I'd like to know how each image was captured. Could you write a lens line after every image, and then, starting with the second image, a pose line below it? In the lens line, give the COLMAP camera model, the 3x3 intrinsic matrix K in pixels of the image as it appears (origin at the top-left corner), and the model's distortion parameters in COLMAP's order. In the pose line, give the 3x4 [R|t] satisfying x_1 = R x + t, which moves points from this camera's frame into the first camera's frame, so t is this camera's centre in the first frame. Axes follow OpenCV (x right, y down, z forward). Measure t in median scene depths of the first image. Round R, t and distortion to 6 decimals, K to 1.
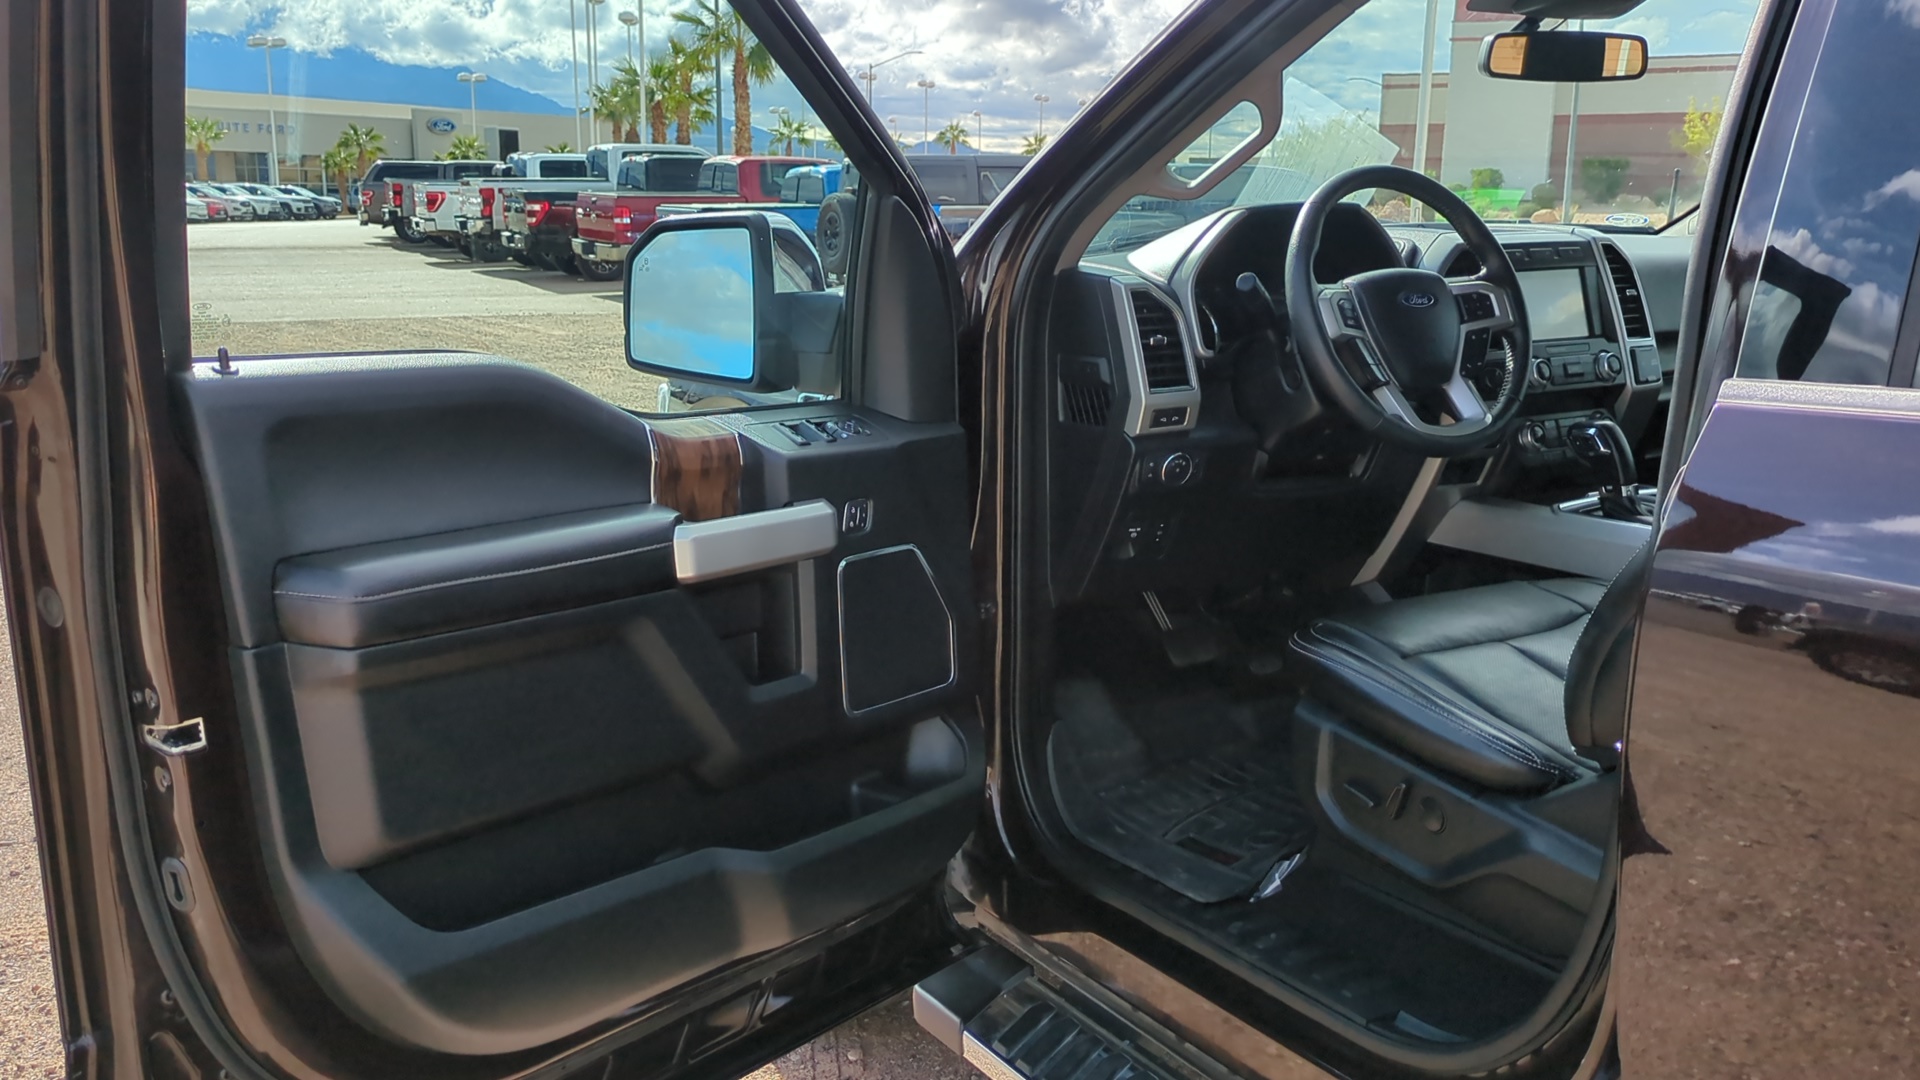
lens RADIAL K [[1636.1, 0, 953.0], [0, 1636.1, 538.1], [0, 0, 1]] dist [0.059646, -0.087244]
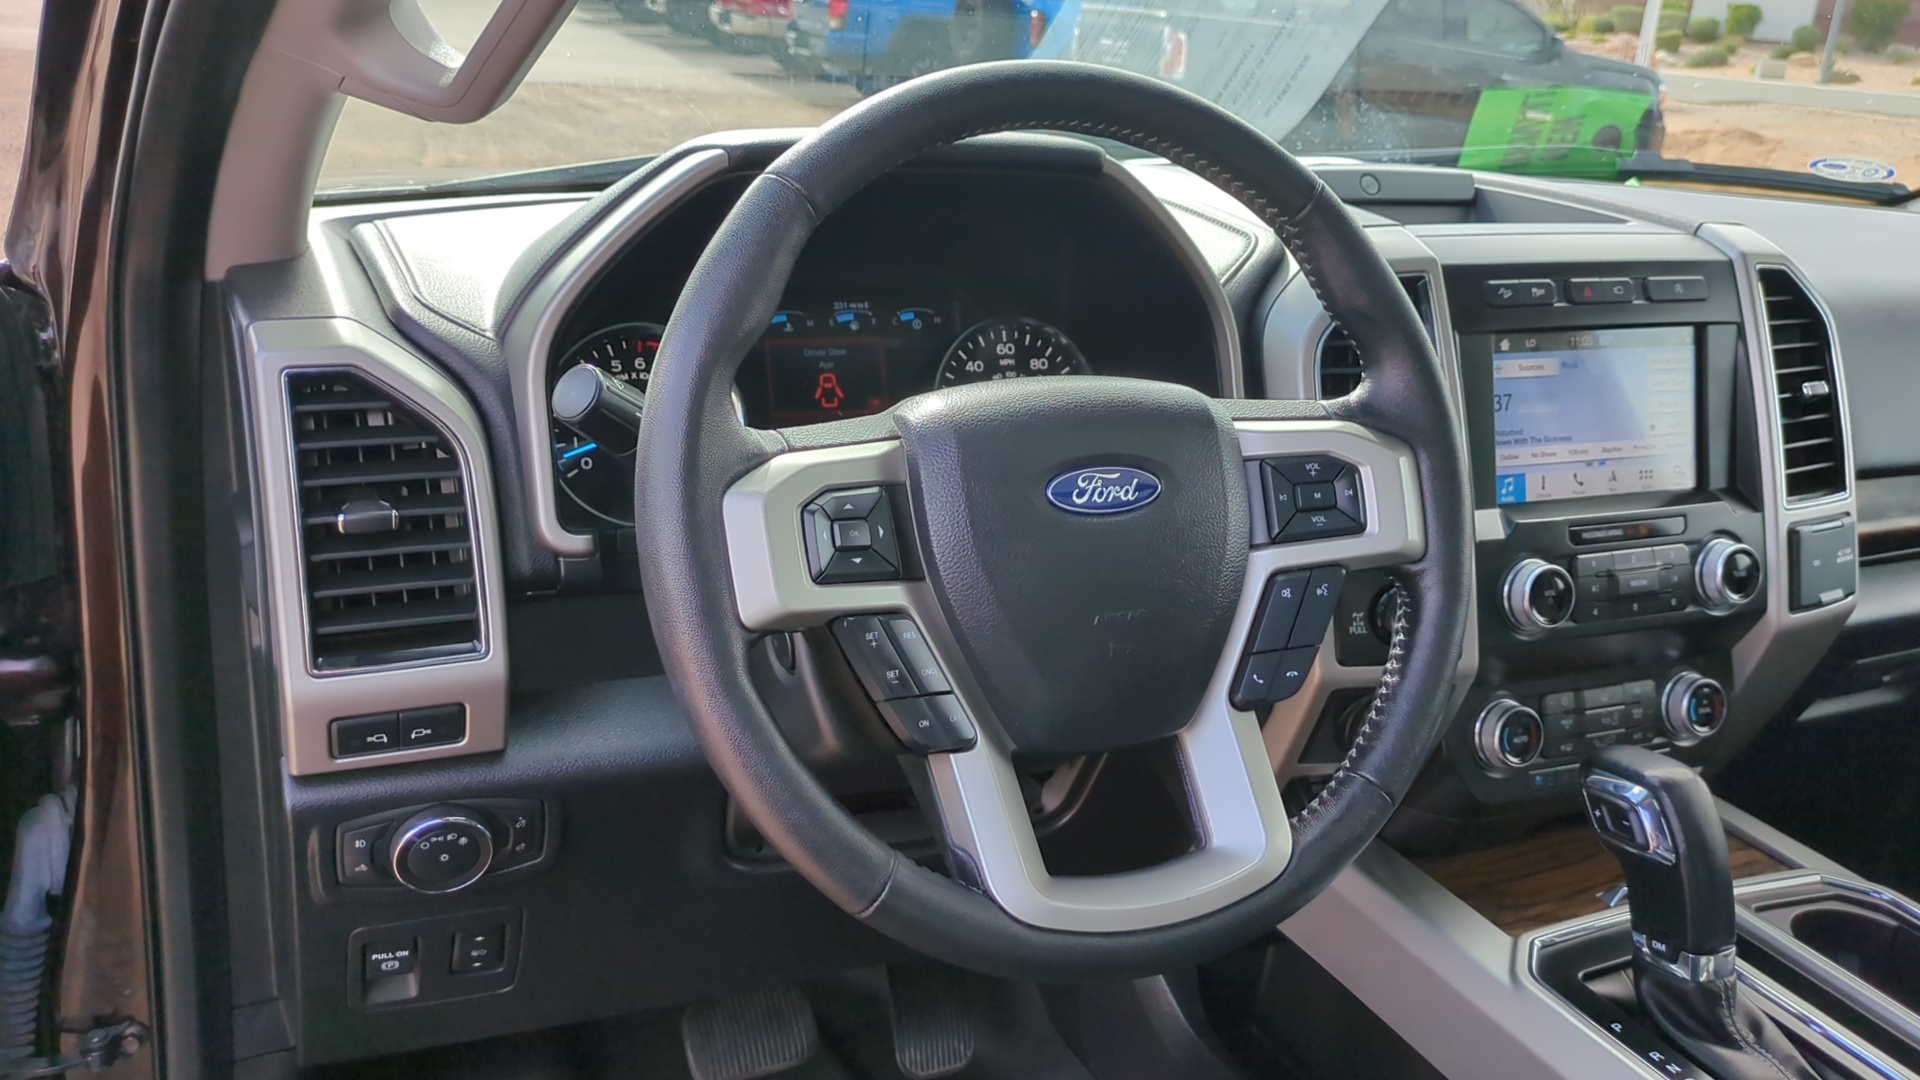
lens RADIAL K [[1636.1, 0, 974.1], [0, 1636.1, 547.6], [0, 0, 1]] dist [0.059646, -0.087244]
pose [[0.990951, 0.106183, -0.082104, 0.272652], [-0.094970, 0.986936, 0.130146, -0.166296], [0.094850, -0.121171, 0.988090, 0.640482]]
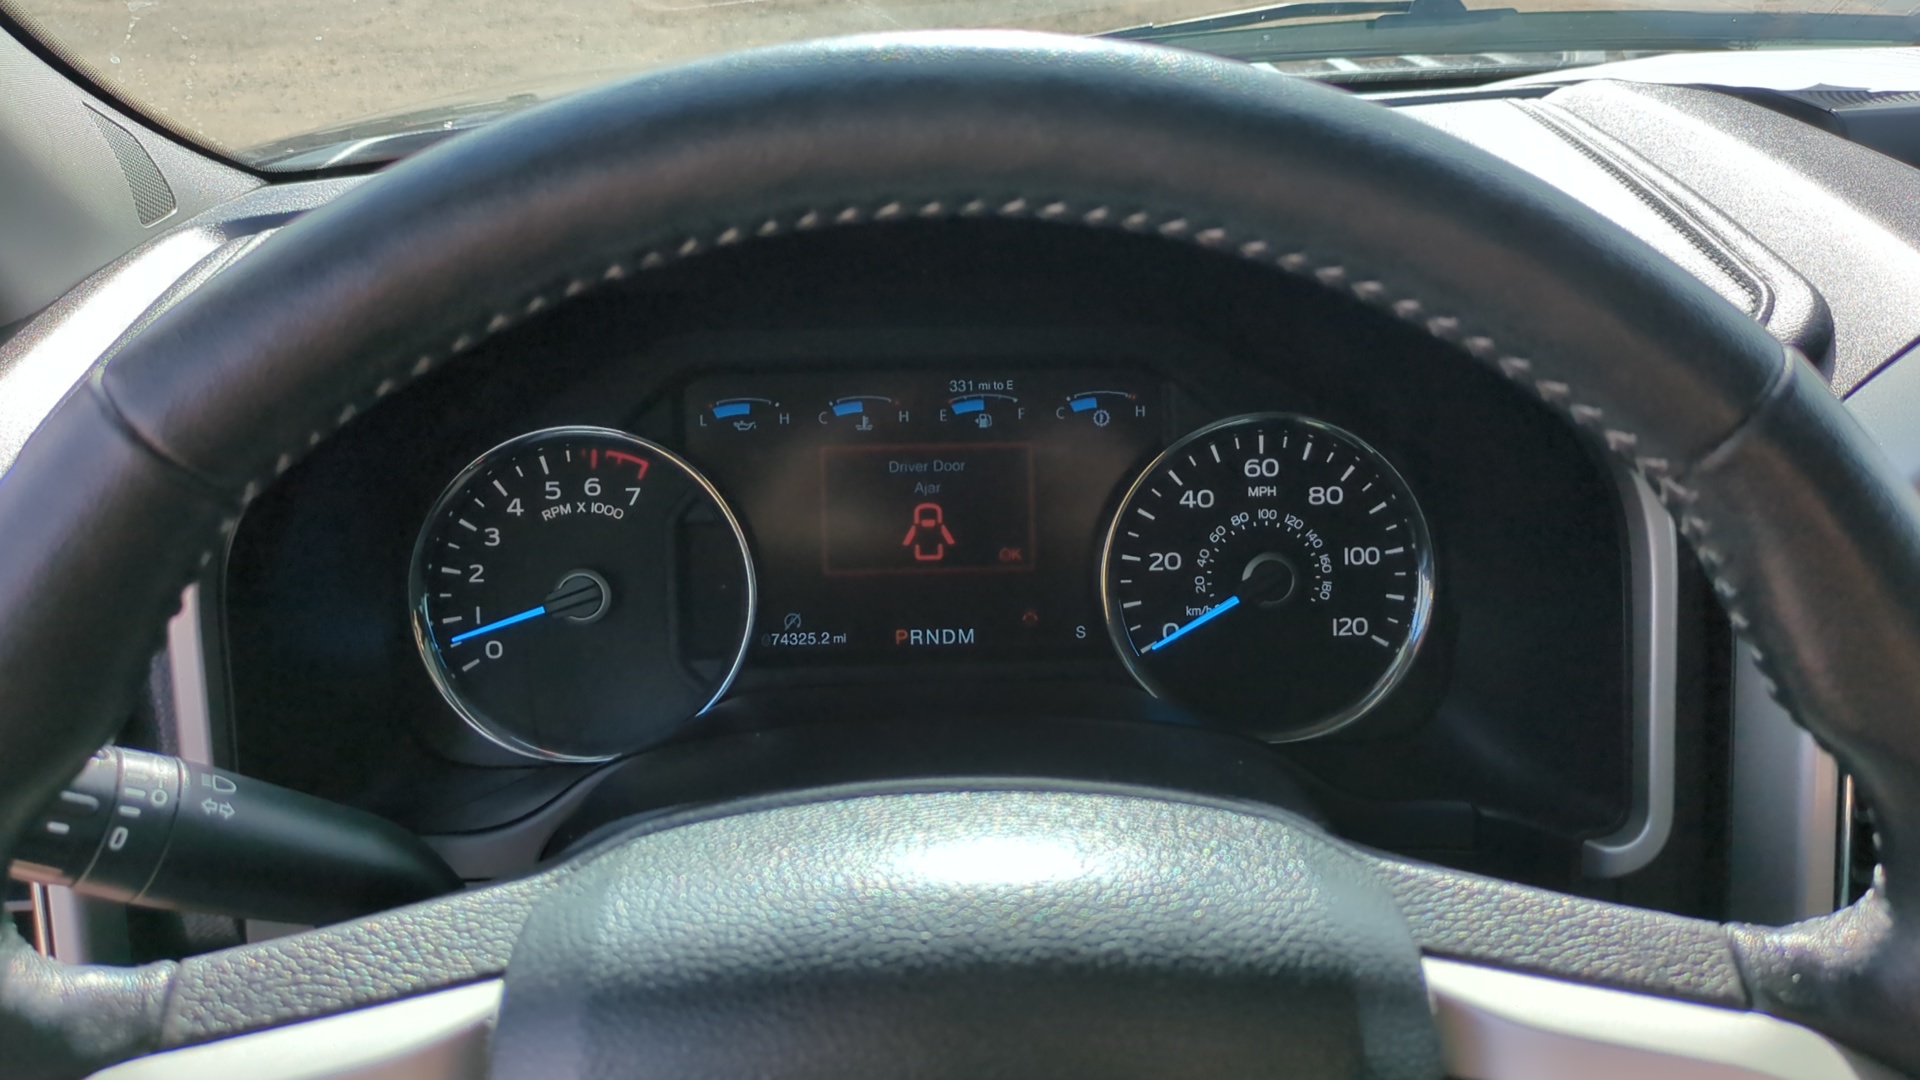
lens RADIAL K [[1636.1, 0, 975.3], [0, 1636.1, 543.5], [0, 0, 1]] dist [0.059646, -0.087244]
pose [[0.881764, 0.210233, -0.422248, 0.309988], [-0.099930, 0.958122, 0.268360, -0.216666], [0.460983, -0.194435, 0.865846, 0.864263]]
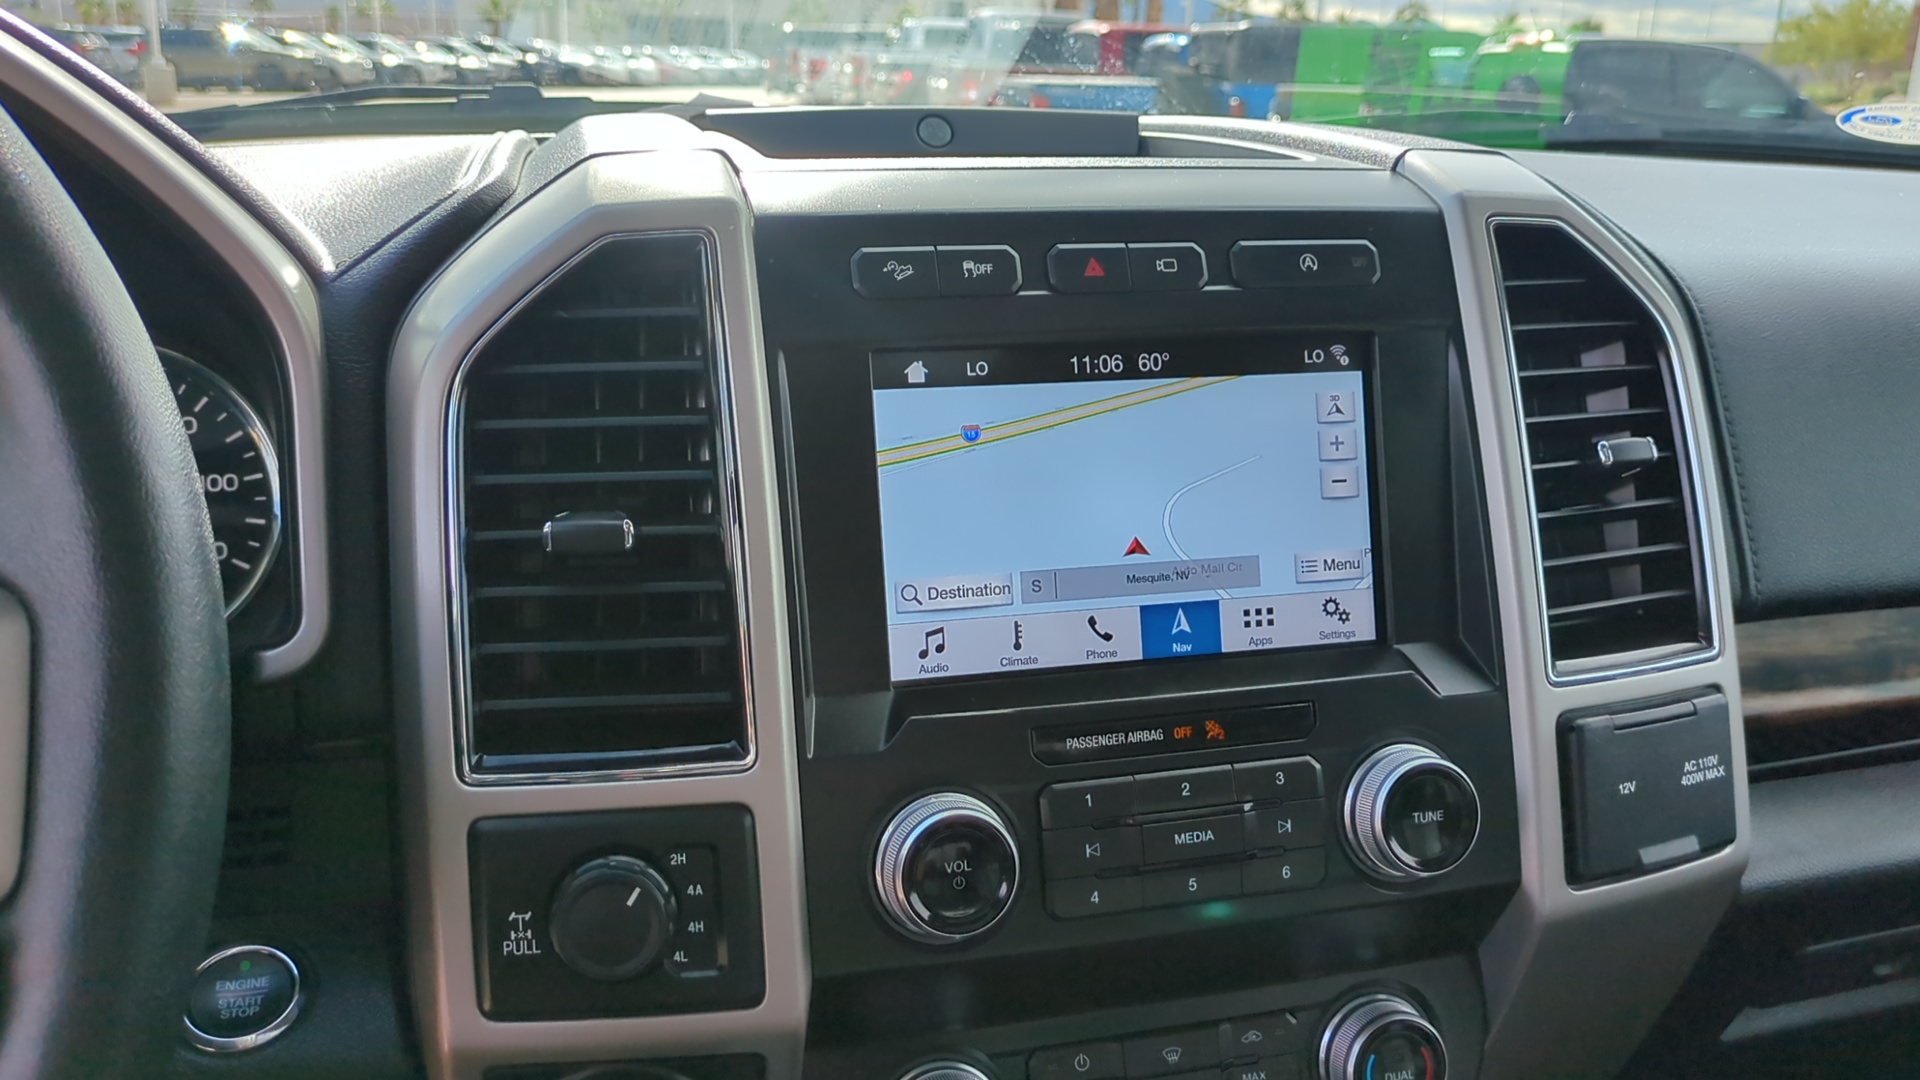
lens RADIAL K [[1636.1, 0, 977.1], [0, 1636.1, 546.9], [0, 0, 1]] dist [0.059646, -0.087244]
pose [[0.968457, 0.092522, -0.231368, 0.440258], [-0.074962, 0.993677, 0.083585, -0.171669], [0.237638, -0.063604, 0.969269, 0.885102]]
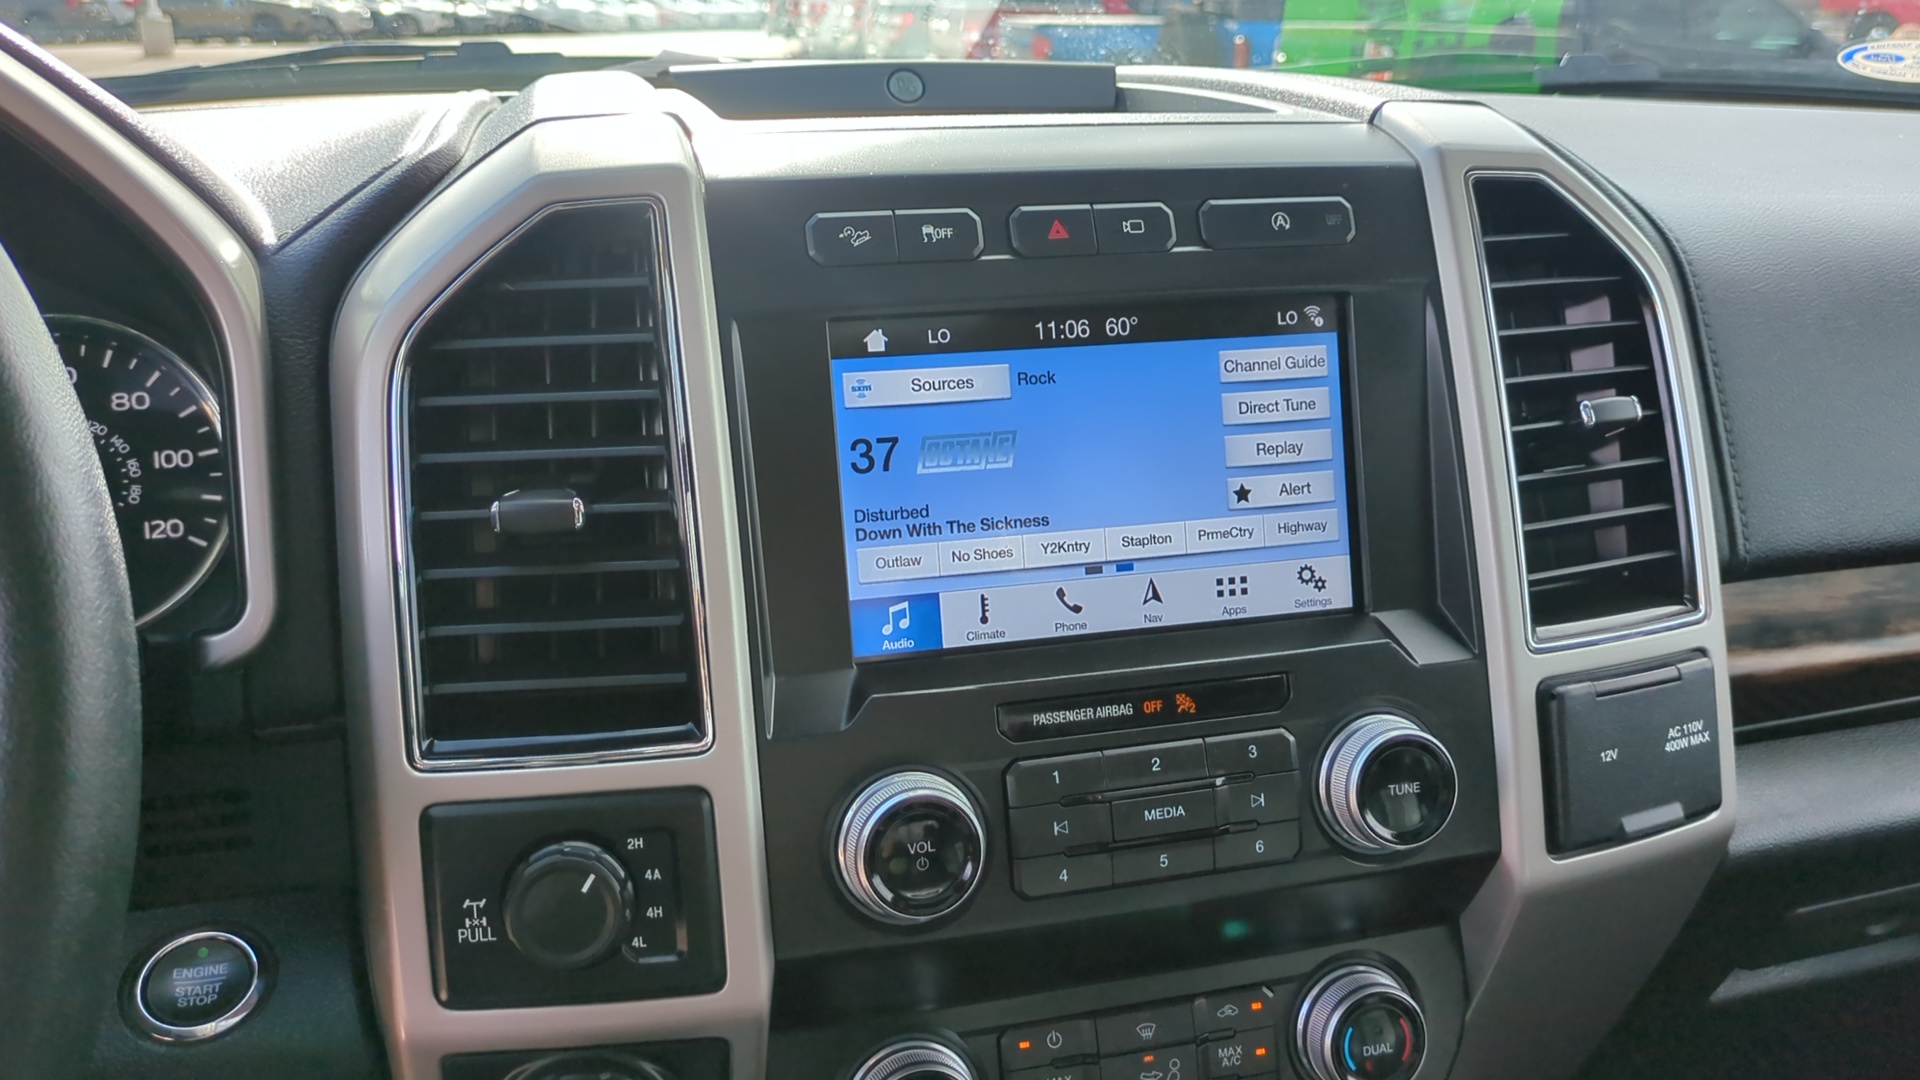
lens RADIAL K [[1636.1, 0, 976.7], [0, 1636.1, 544.2], [0, 0, 1]] dist [0.059646, -0.087244]
pose [[0.968169, 0.088589, -0.234096, 0.444807], [-0.062922, 0.991378, 0.114935, -0.175290], [0.242260, -0.096547, 0.965396, 0.892222]]
